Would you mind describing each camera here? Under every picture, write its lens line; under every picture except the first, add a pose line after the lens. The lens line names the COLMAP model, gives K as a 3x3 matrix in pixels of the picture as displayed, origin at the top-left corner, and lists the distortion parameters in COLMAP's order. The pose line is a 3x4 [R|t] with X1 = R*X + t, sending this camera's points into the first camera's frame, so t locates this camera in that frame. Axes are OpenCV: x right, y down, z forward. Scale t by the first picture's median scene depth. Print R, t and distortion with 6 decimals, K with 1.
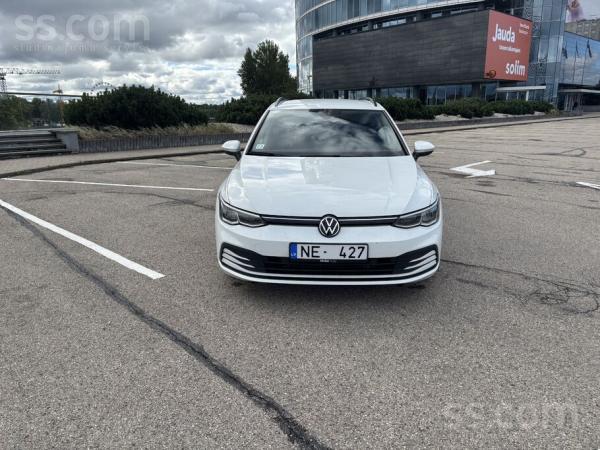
lens RADIAL K [[454.7, 0, 300.0], [0, 454.7, 225.0], [0, 0, 1]] dist [0.083077, -0.092380]
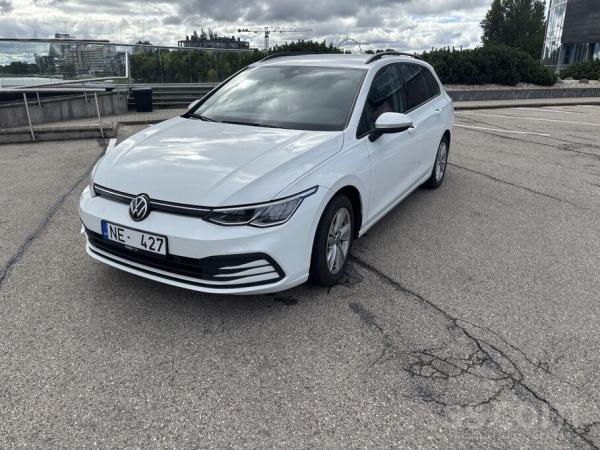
lens RADIAL K [[454.7, 0, 300.0], [0, 454.7, 225.0], [0, 0, 1]] dist [0.083077, -0.092380]
pose [[0.883602, 0.165705, -0.437938, 0.697539], [-0.127170, 0.985058, 0.116139, -0.101435], [0.450639, -0.046928, 0.891472, 0.377144]]
